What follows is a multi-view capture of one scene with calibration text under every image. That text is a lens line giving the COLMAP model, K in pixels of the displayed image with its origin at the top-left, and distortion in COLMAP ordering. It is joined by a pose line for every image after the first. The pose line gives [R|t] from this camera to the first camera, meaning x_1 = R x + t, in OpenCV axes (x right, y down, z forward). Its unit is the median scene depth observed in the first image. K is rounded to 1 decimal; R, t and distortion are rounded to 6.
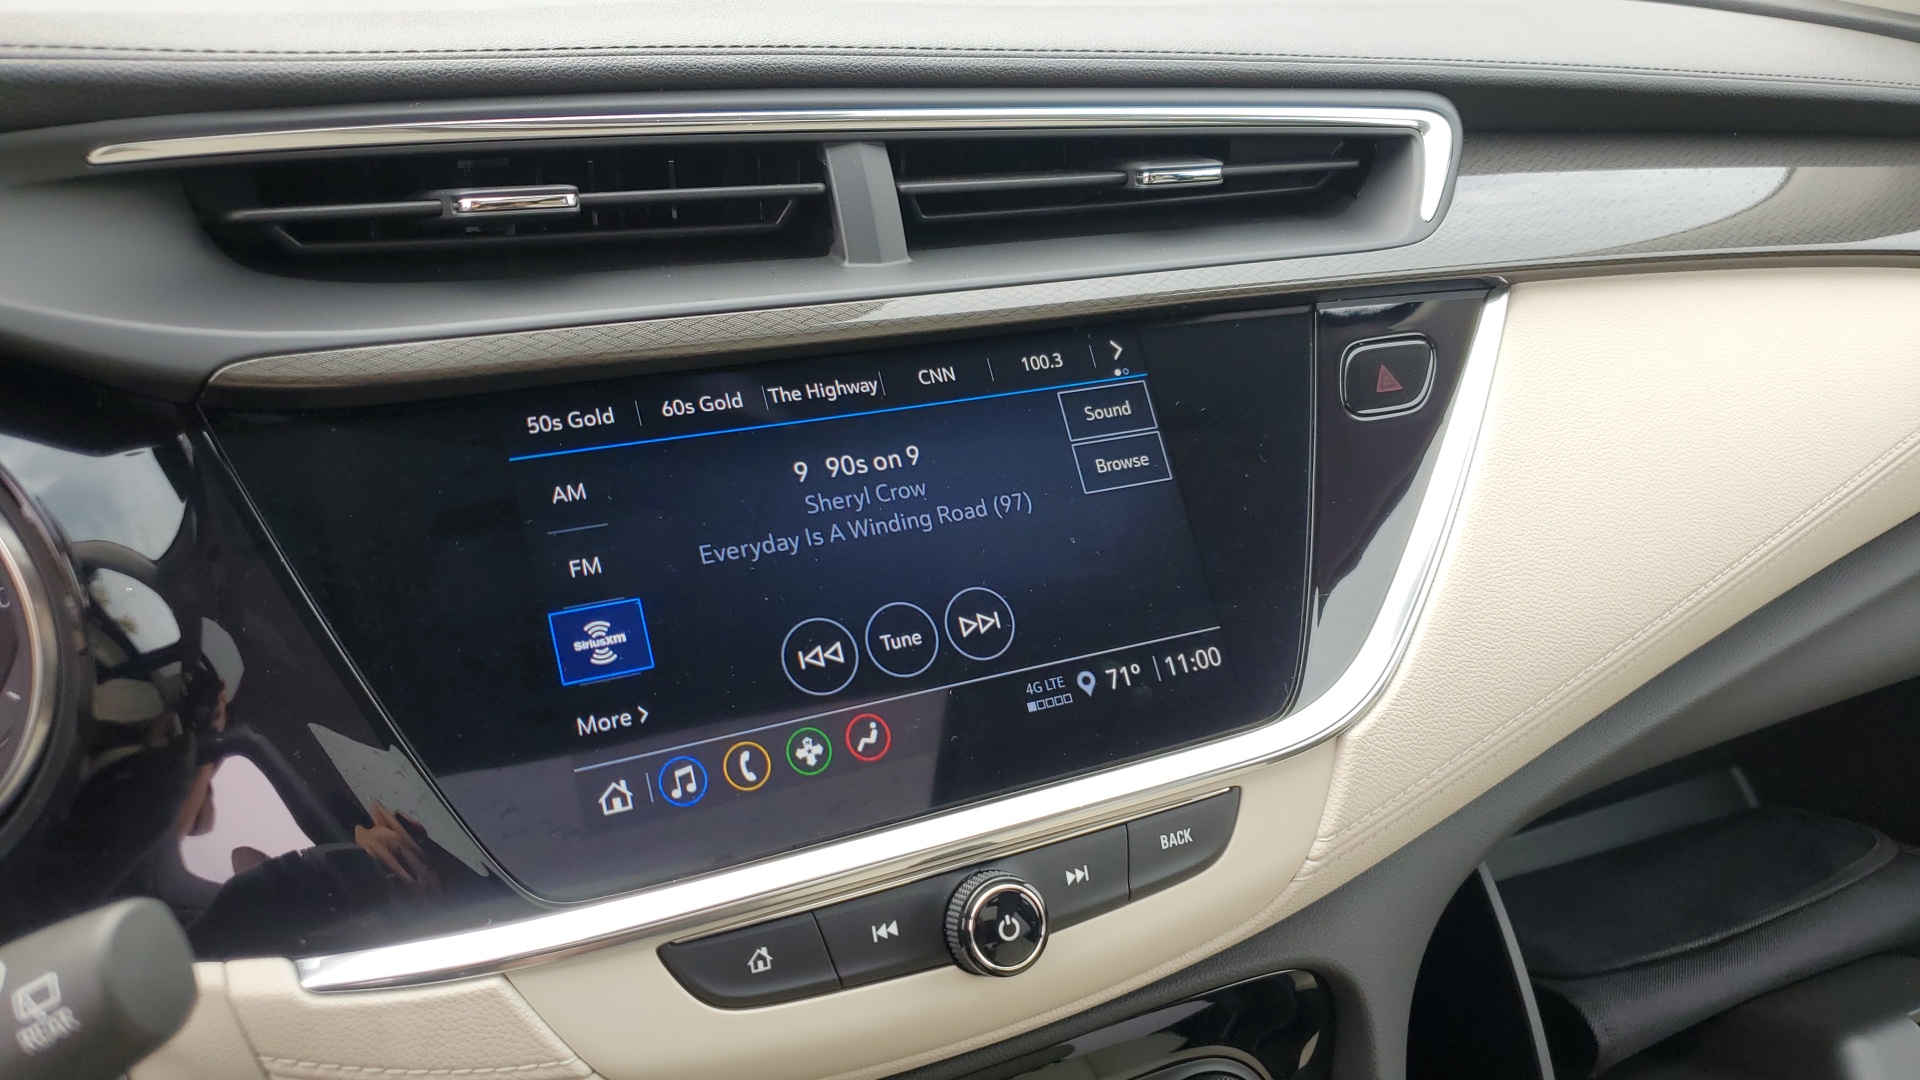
lens RADIAL K [[1554.6, 0, 983.2], [0, 1554.6, 551.3], [0, 0, 1]] dist [0.030196, -0.004678]
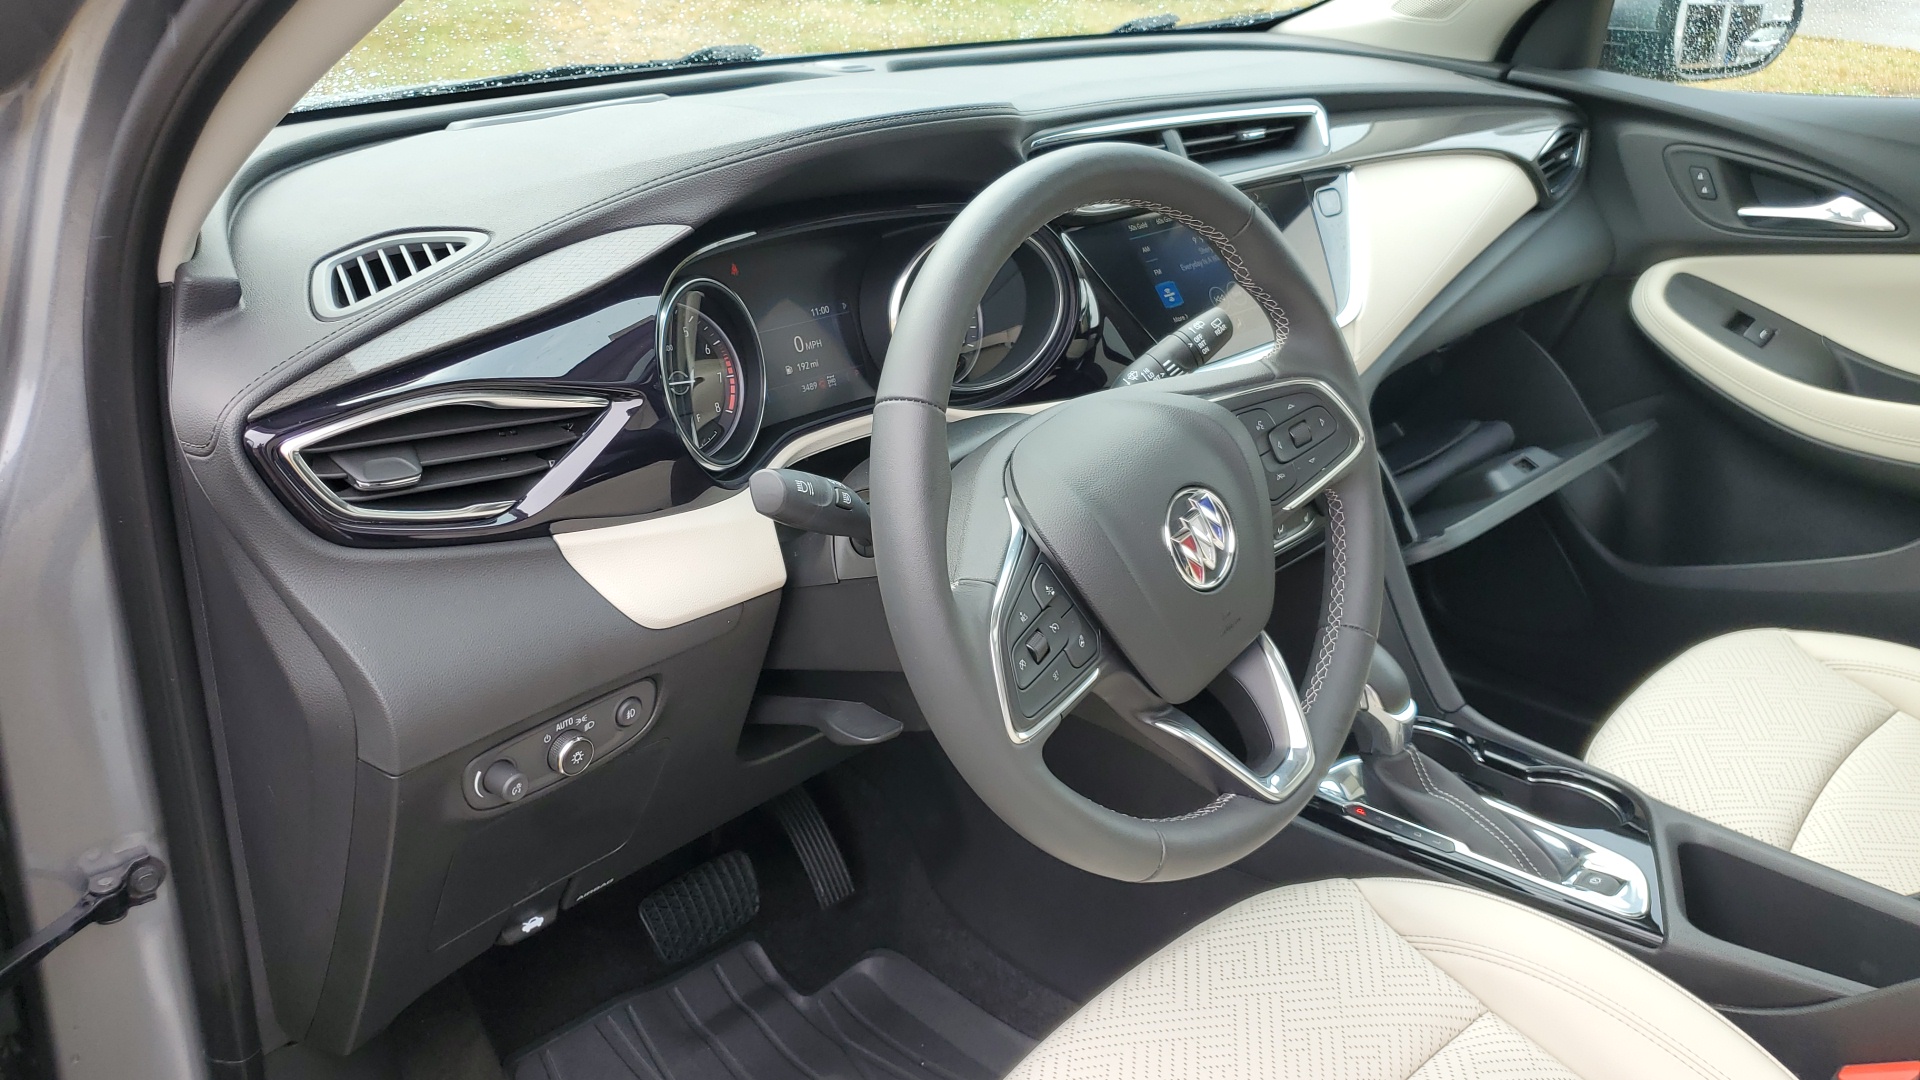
lens RADIAL K [[1554.6, 0, 972.4], [0, 1554.6, 539.4], [0, 0, 1]] dist [0.030196, -0.004678]
pose [[0.934413, -0.161306, 0.317572, -1.522964], [0.169559, 0.985519, 0.001675, 0.424302], [-0.313244, 0.052282, 0.948233, -1.600825]]
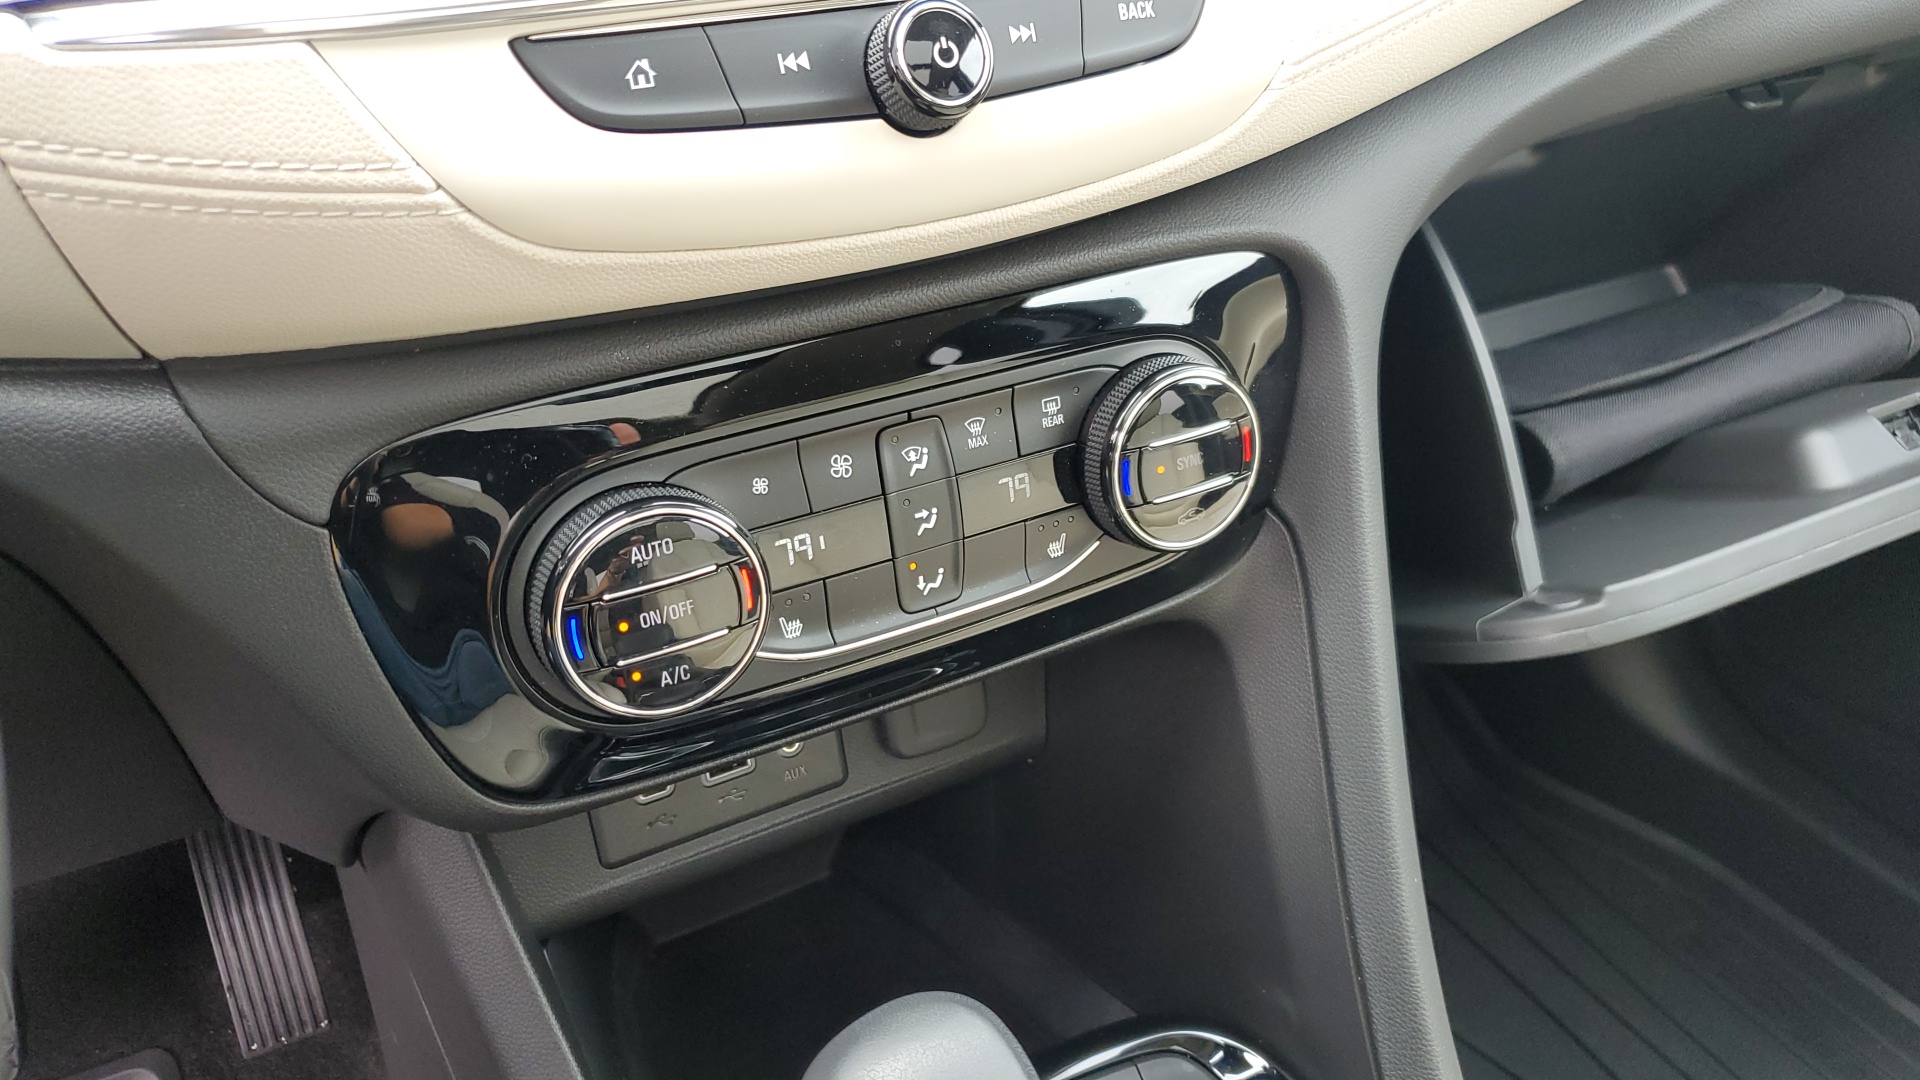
lens RADIAL K [[1554.6, 0, 974.0], [0, 1554.6, 550.8], [0, 0, 1]] dist [0.030196, -0.004678]
pose [[0.996624, -0.043084, 0.069885, -0.035080], [0.033144, 0.989930, 0.137624, 0.364291], [-0.075110, -0.134843, 0.988016, 0.143408]]
